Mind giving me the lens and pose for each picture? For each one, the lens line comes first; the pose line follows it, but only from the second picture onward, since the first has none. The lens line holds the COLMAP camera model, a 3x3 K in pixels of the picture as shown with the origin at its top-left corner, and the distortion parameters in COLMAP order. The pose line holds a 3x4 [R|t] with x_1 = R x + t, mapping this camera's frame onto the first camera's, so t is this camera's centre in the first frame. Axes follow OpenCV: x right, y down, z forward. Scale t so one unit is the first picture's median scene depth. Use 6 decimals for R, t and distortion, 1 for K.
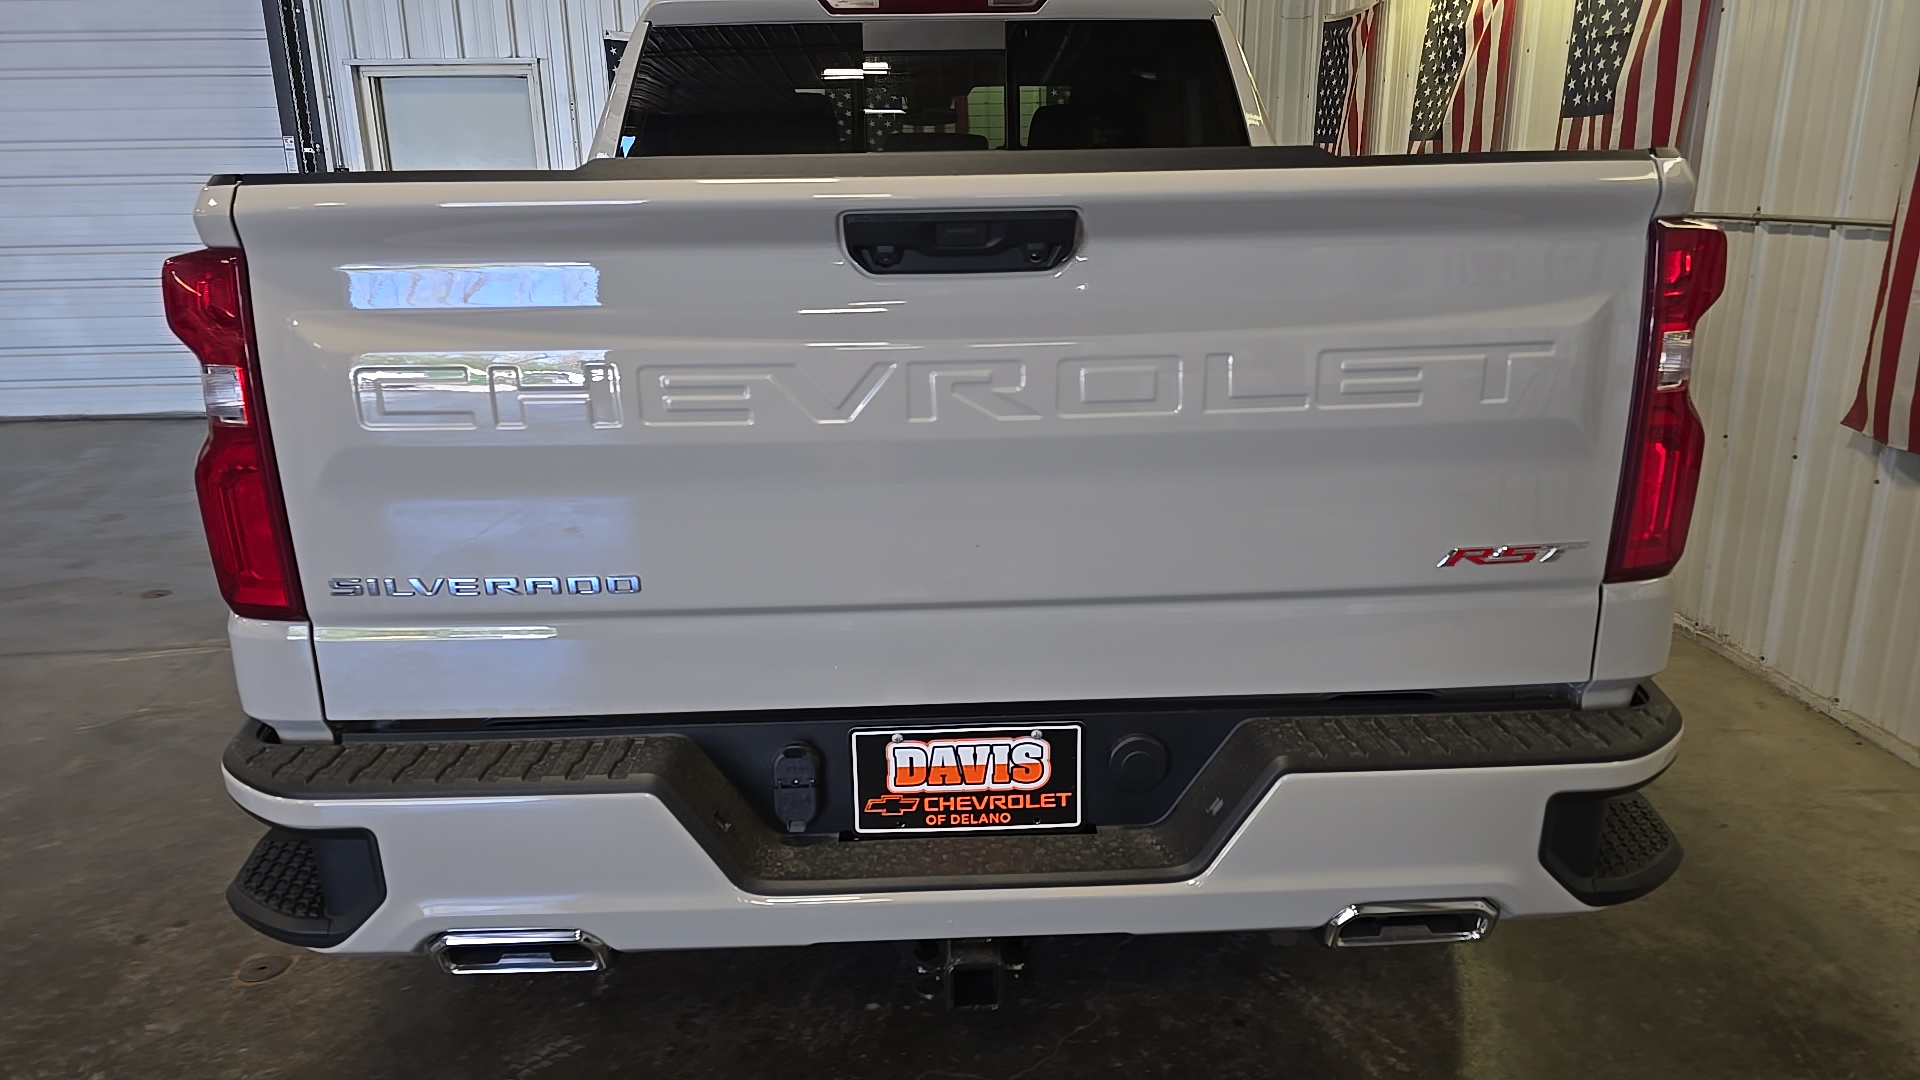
lens RADIAL K [[1296.2, 0, 951.6], [0, 1296.2, 519.4], [0, 0, 1]] dist [0.051901, -0.043245]
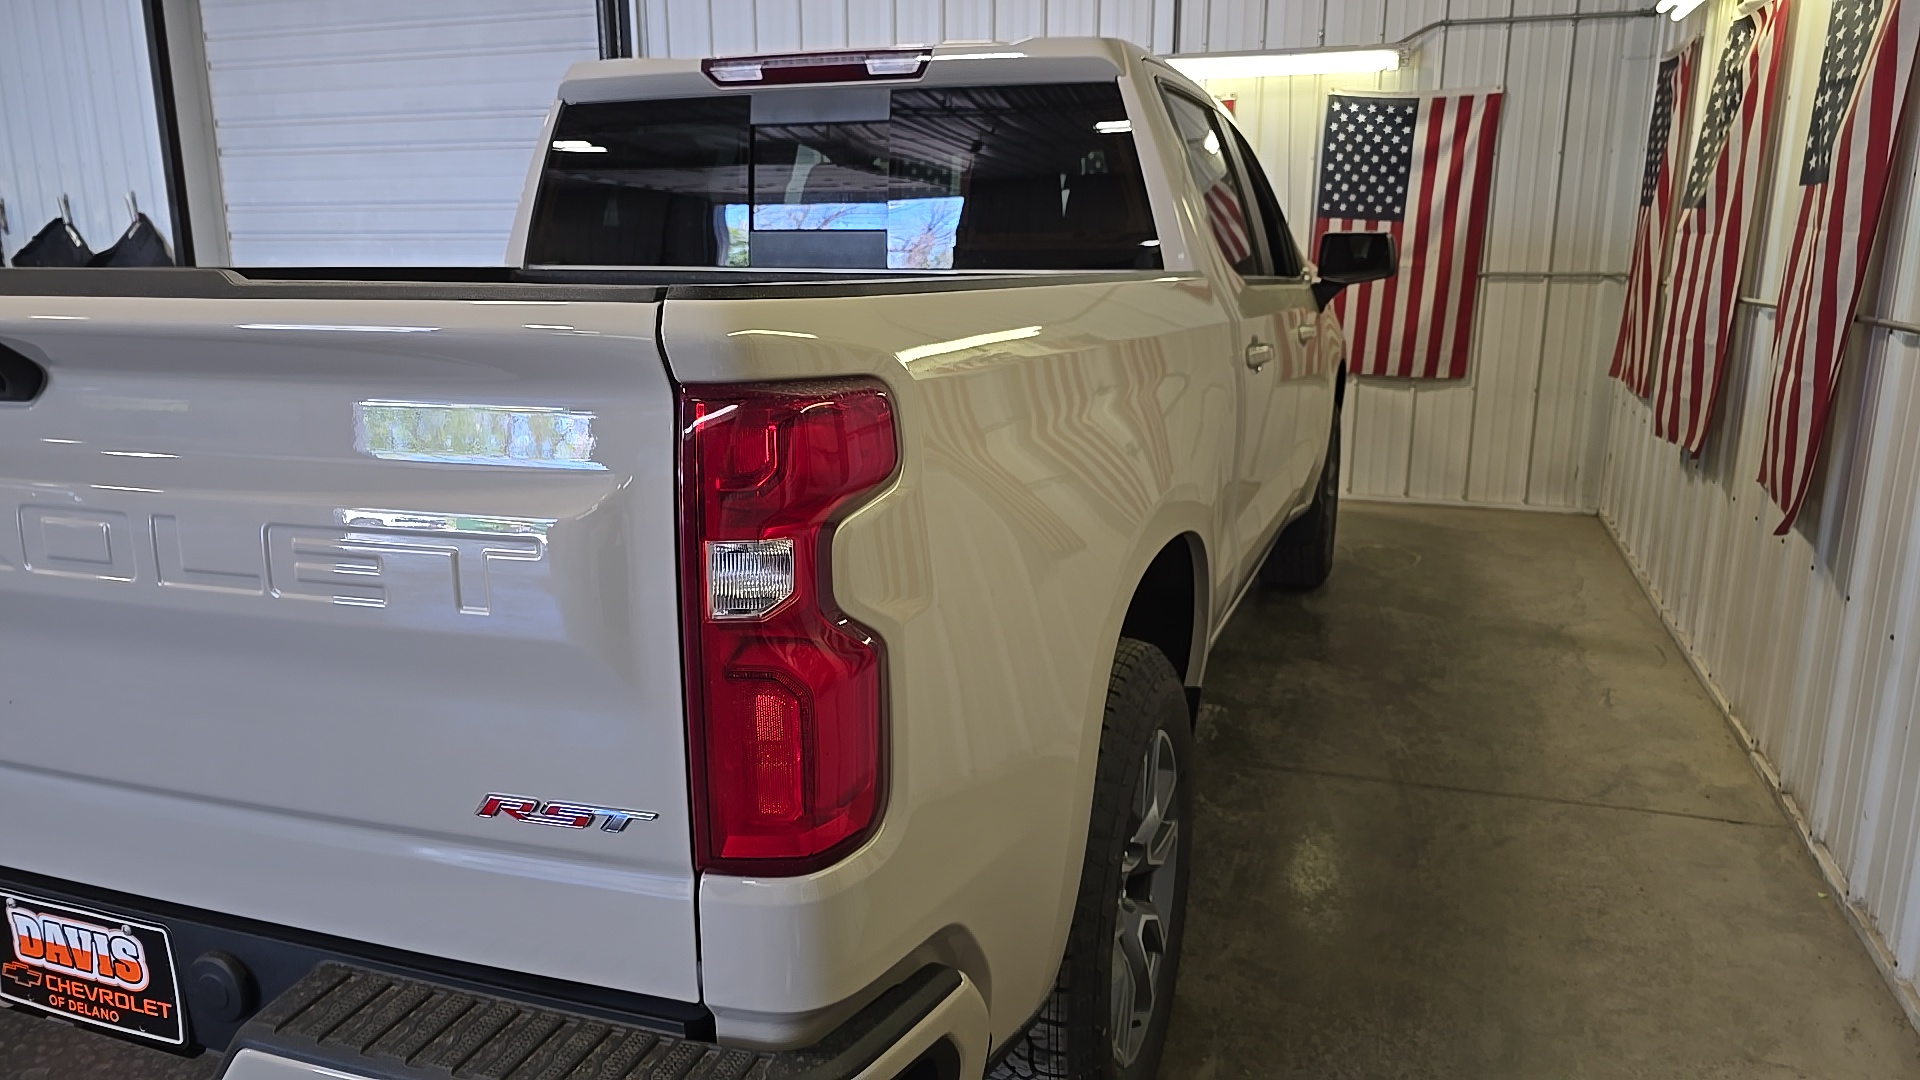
lens RADIAL K [[1296.2, 0, 961.9], [0, 1296.2, 525.3], [0, 0, 1]] dist [0.051901, -0.043245]
pose [[0.929731, 0.092307, -0.356482, 0.856874], [-0.103499, 0.994552, -0.012404, -0.145557], [0.353395, 0.048428, 0.934220, 0.364655]]
